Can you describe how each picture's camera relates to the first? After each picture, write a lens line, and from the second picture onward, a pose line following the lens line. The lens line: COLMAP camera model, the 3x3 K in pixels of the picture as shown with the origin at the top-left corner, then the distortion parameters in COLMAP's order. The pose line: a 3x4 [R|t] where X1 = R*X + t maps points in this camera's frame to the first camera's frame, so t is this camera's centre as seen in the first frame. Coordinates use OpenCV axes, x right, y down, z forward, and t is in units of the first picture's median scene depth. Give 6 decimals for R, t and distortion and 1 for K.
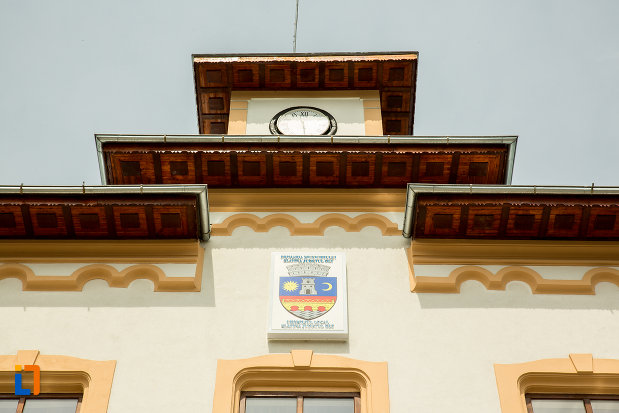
lens RADIAL K [[1172.9, 0, 308.3], [0, 1172.9, 204.3], [0, 0, 1]] dist [0.227876, 0.000000]
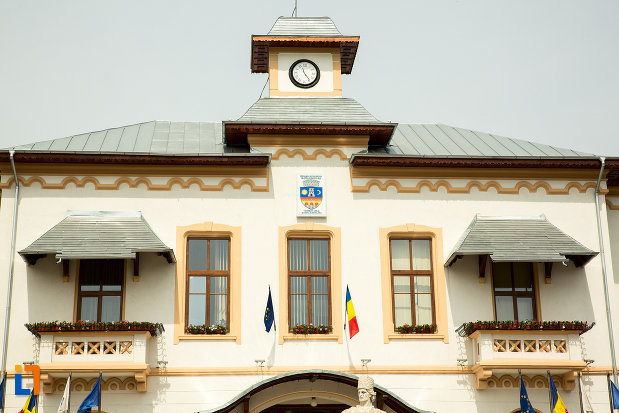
lens RADIAL K [[1141.3, 0, 304.2], [0, 1141.3, 182.6], [0, 0, 1]] dist [0.188199, 0.000000]
pose [[0.997196, -0.000152, 0.074837, -0.191279], [-0.041535, 0.830726, 0.555130, -1.259472], [-0.062253, -0.556682, 0.828390, -1.002161]]
